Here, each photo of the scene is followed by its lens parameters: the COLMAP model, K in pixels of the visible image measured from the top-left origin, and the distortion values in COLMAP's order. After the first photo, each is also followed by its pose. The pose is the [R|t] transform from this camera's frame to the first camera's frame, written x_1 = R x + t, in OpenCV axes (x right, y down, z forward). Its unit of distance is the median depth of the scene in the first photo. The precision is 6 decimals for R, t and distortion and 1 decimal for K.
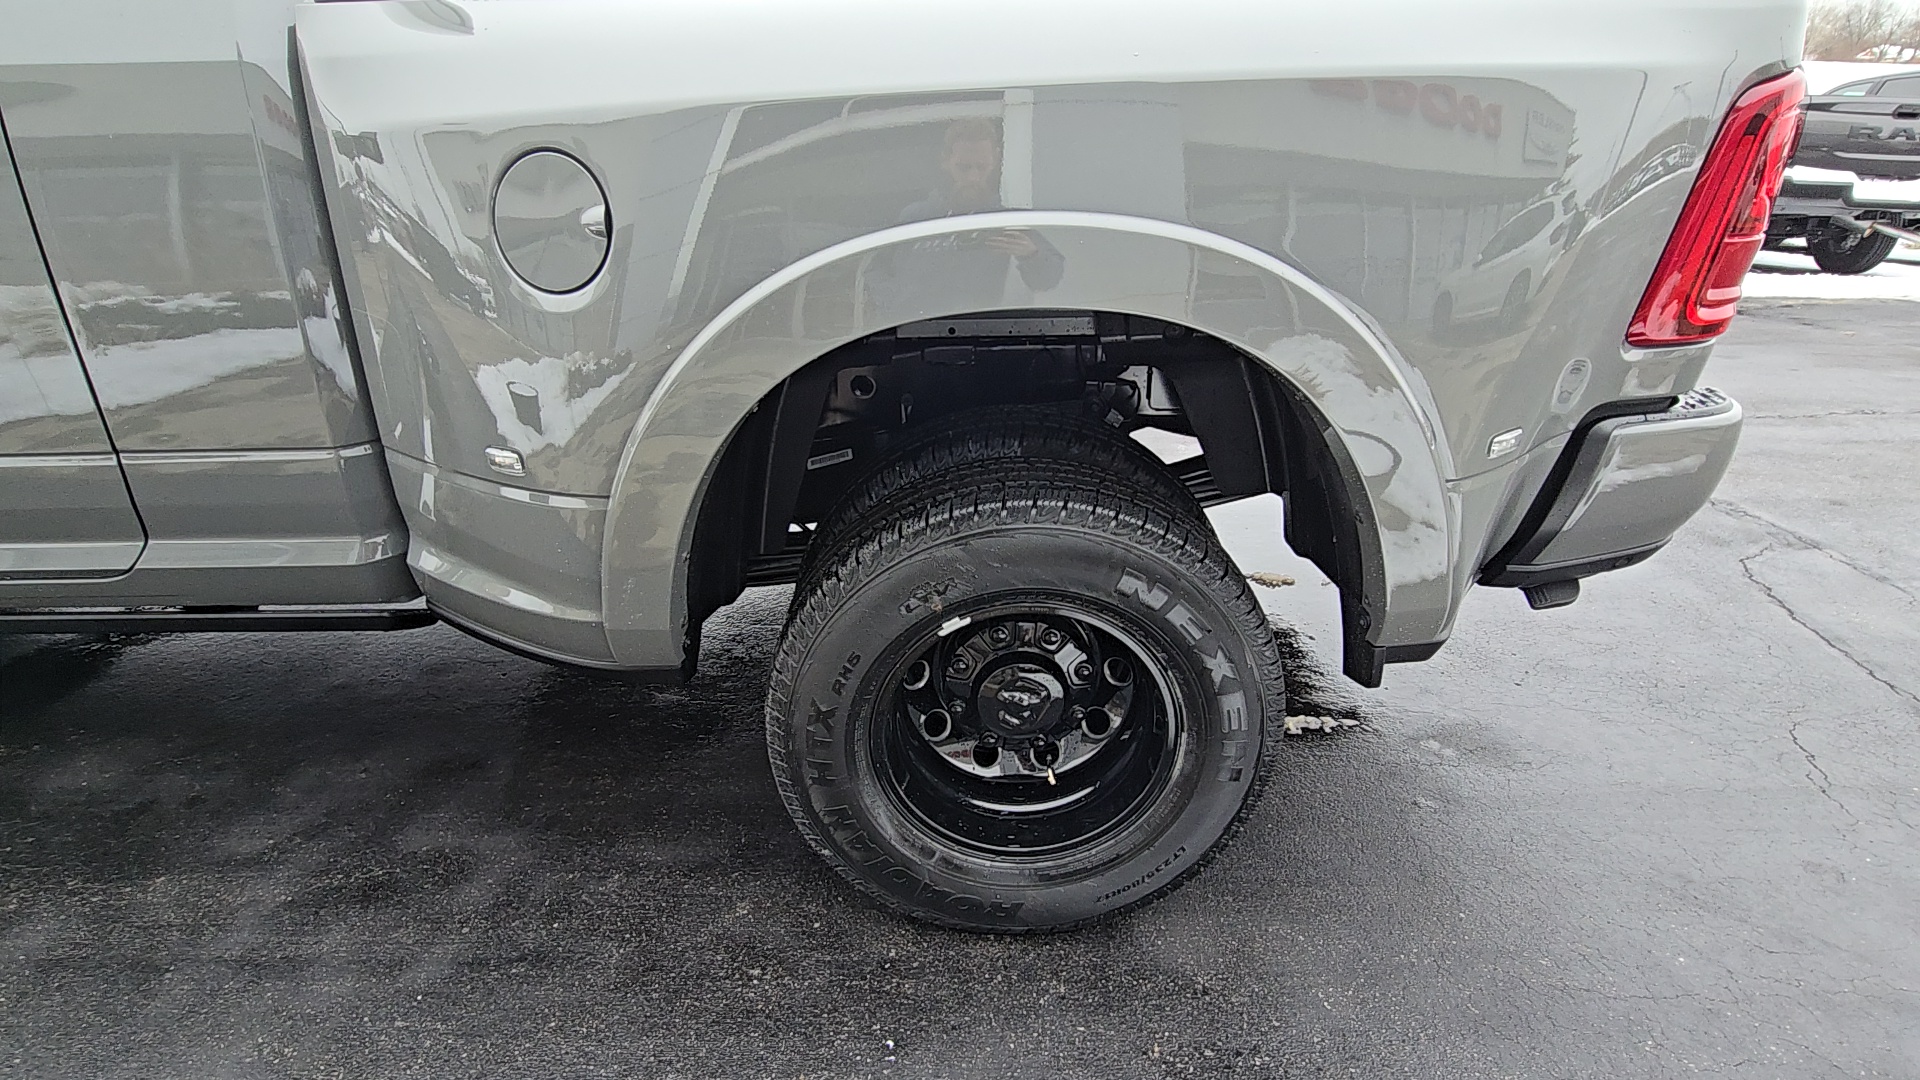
lens RADIAL K [[966.8, 0, 960.7], [0, 966.8, 538.6], [0, 0, 1]] dist [0.001089, -0.000488]
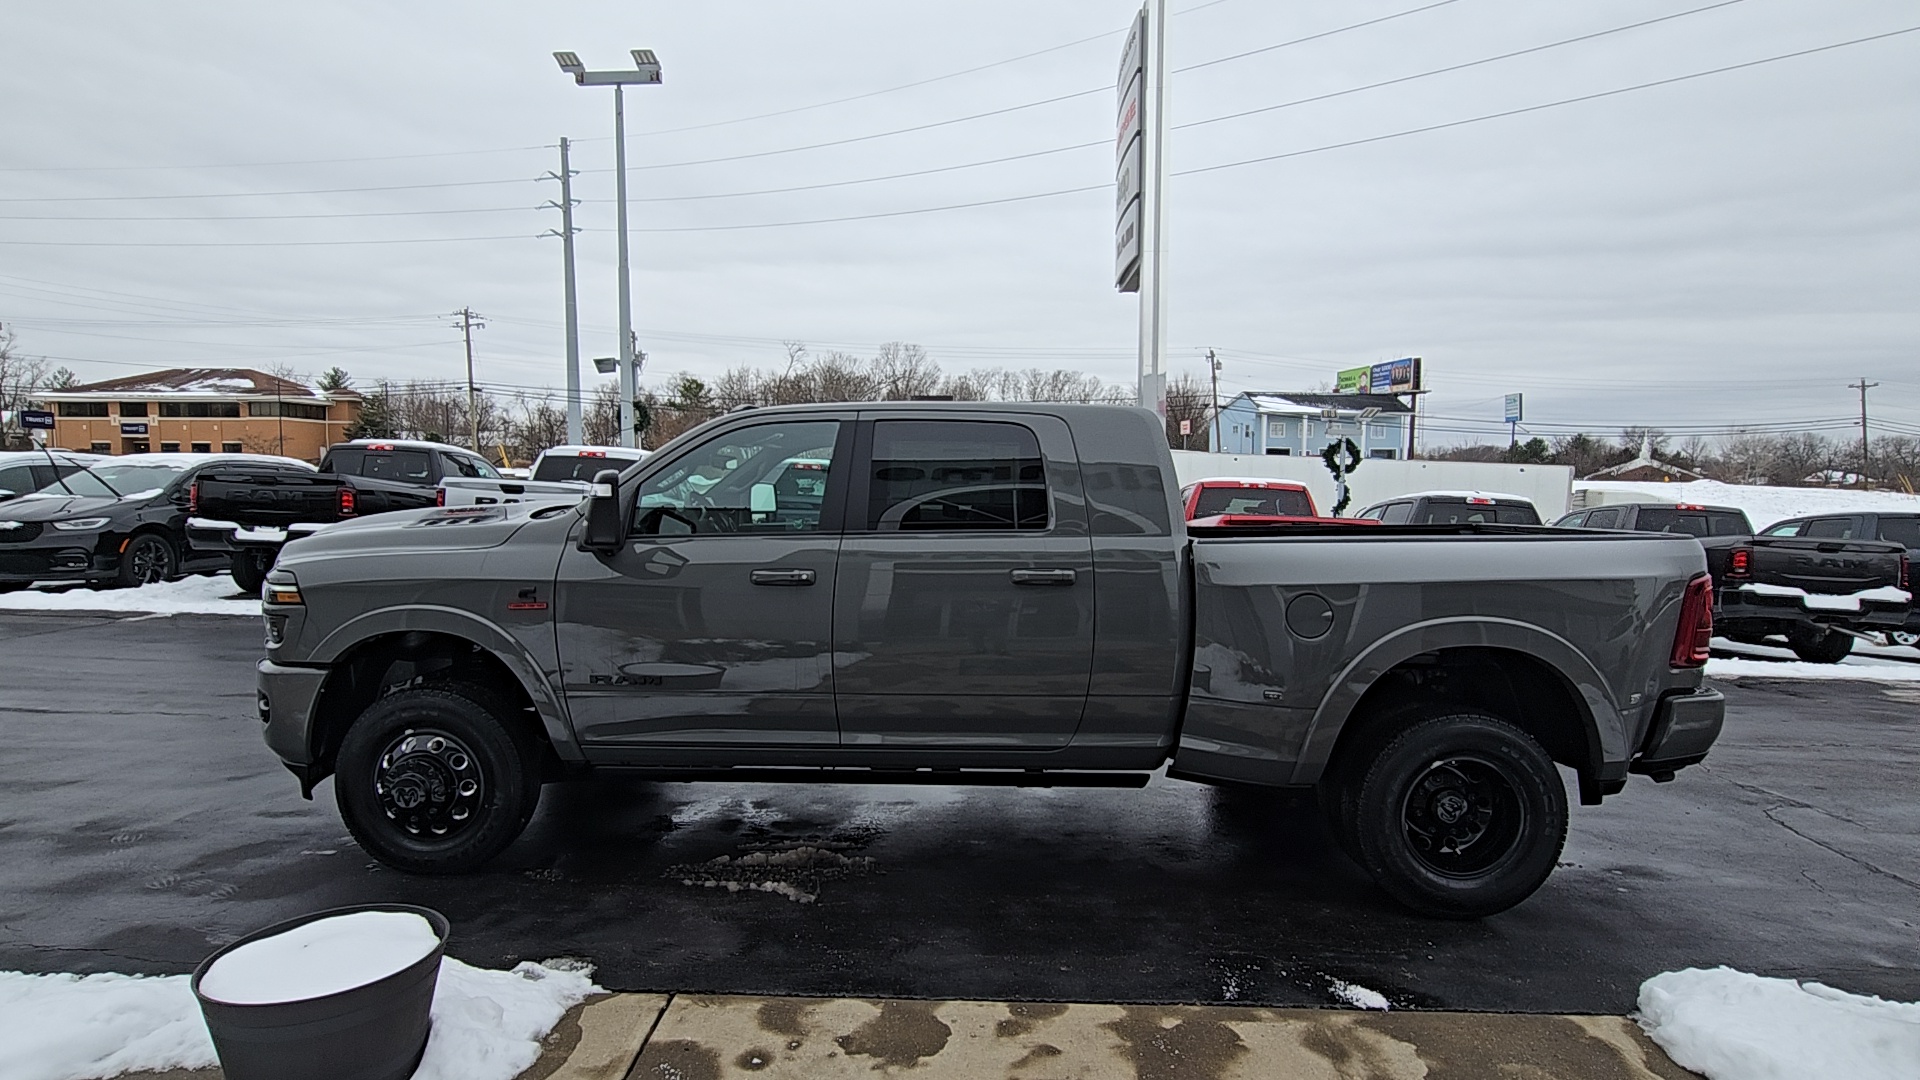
lens RADIAL K [[966.8, 0, 953.3], [0, 966.8, 543.9], [0, 0, 1]] dist [0.001089, -0.000488]
pose [[0.999435, 0.018633, -0.027955, -0.220919], [-0.027666, 0.928540, -0.370201, 0.095359], [0.019059, 0.370765, 0.928531, -0.297137]]
